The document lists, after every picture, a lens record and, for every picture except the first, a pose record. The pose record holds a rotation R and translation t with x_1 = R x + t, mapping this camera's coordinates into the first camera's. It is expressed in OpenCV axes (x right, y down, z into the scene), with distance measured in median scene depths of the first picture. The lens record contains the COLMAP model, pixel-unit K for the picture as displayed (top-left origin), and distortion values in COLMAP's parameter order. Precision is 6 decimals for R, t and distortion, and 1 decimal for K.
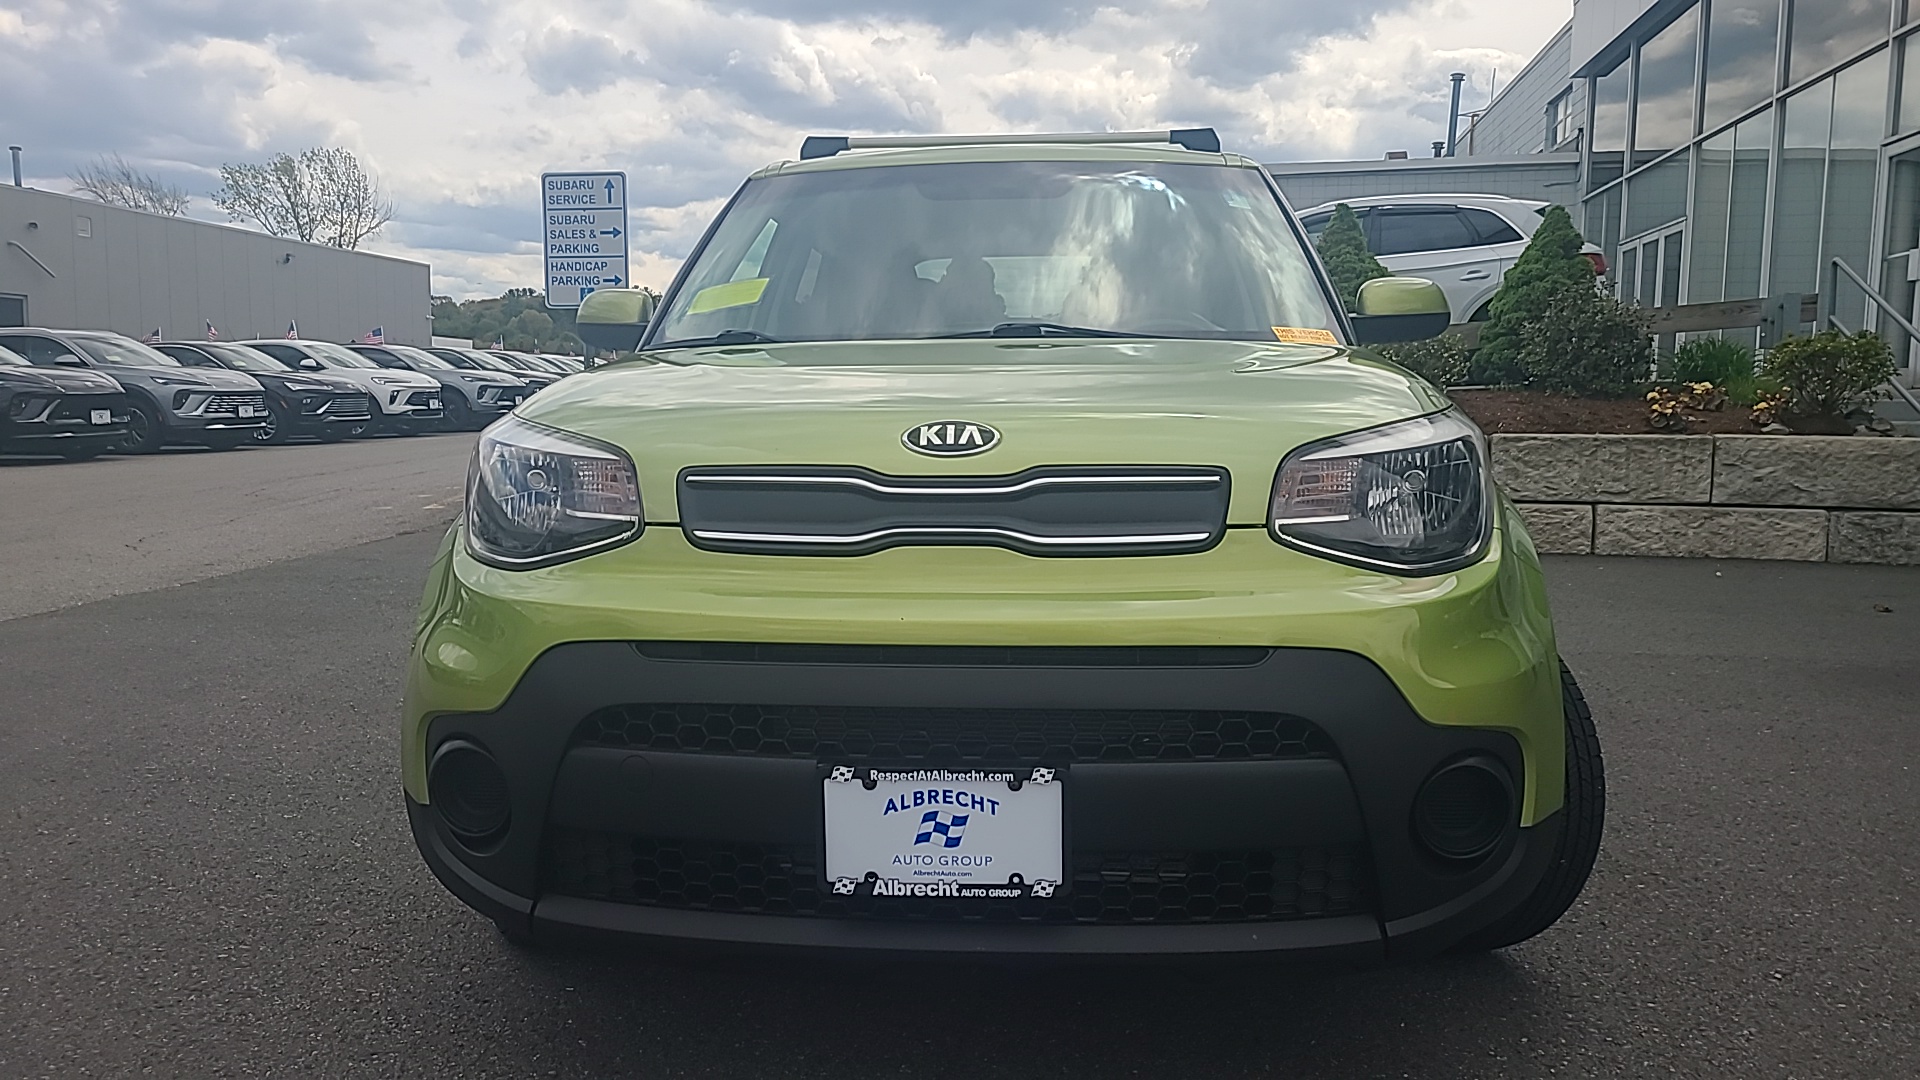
lens RADIAL K [[1425.4, 0, 973.5], [0, 1425.4, 540.3], [0, 0, 1]] dist [0.045786, -0.027231]
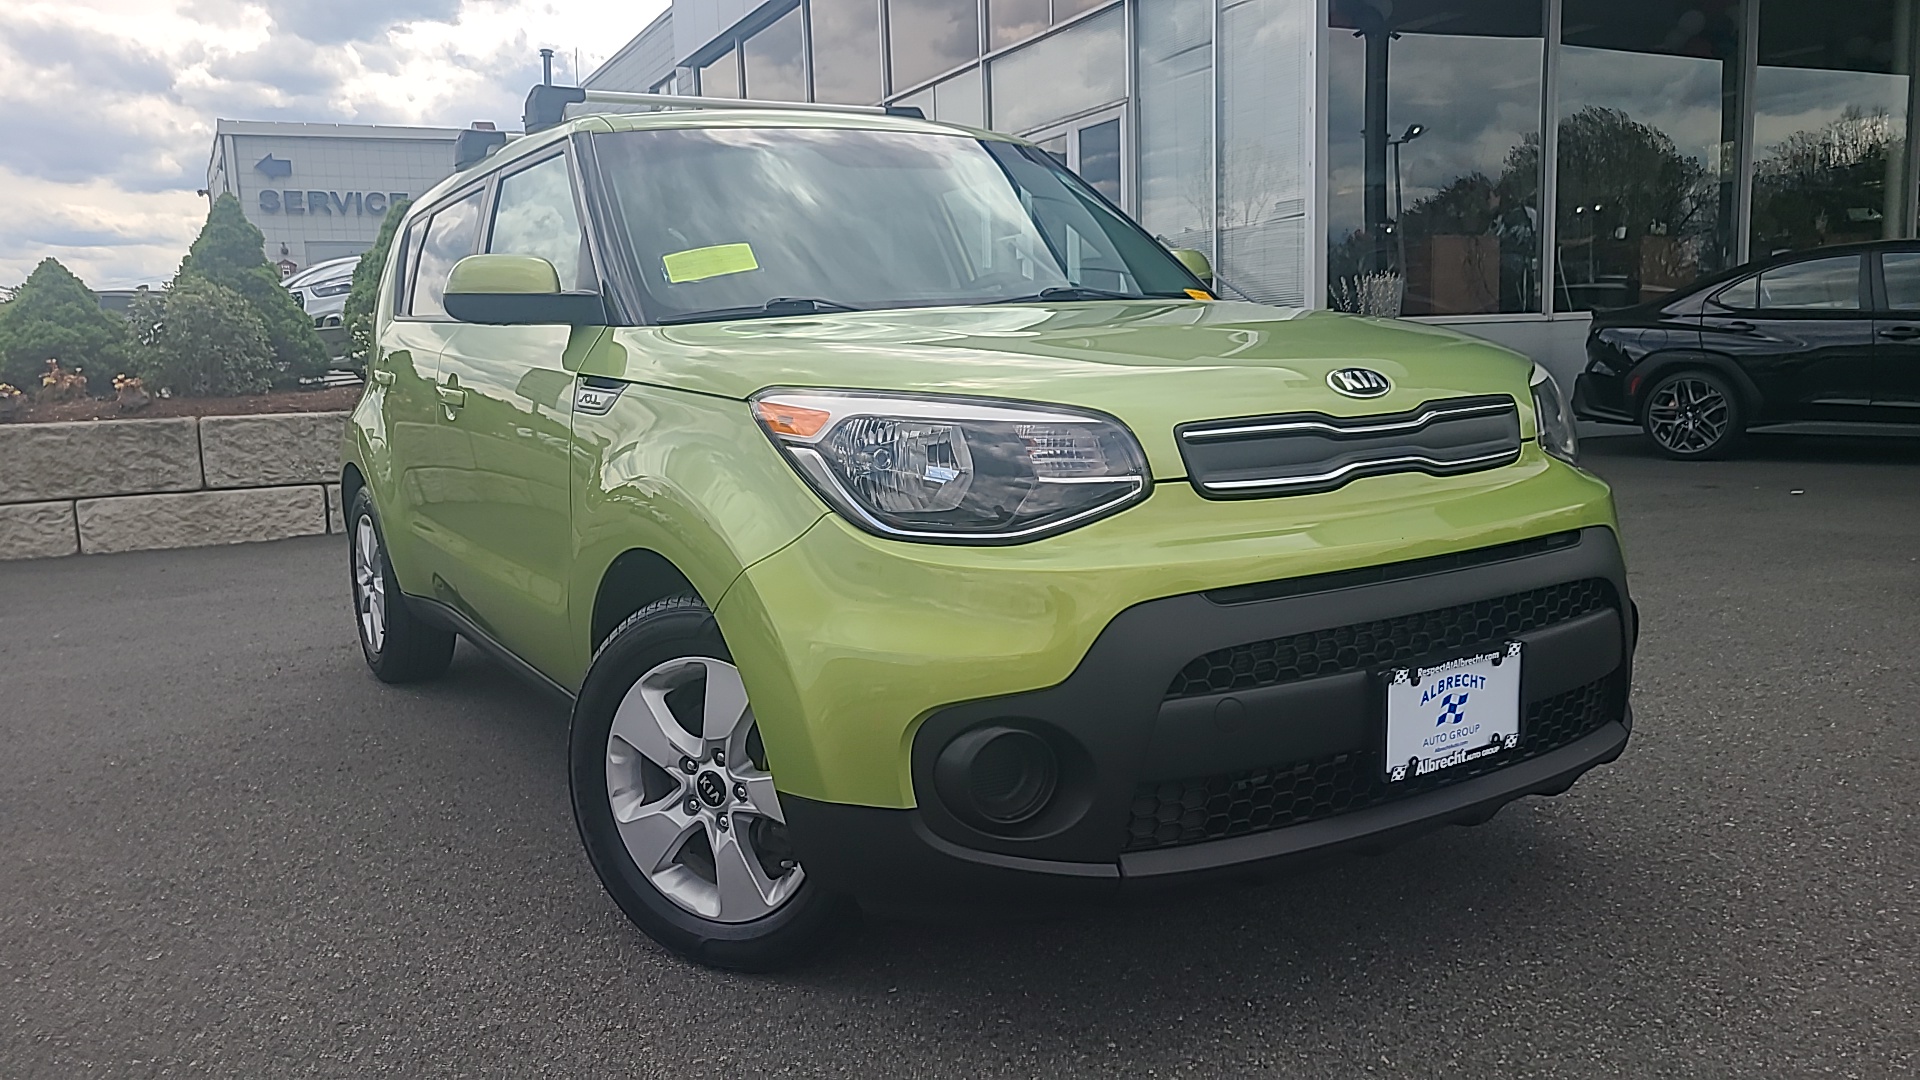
lens RADIAL K [[1425.4, 0, 885.2], [0, 1425.4, 552.4], [0, 0, 1]] dist [0.045786, -0.027231]
pose [[0.804309, -0.115747, 0.582829, -0.130141], [0.099881, 0.993224, 0.059413, -0.005482], [-0.585757, 0.010427, 0.810420, 0.036723]]
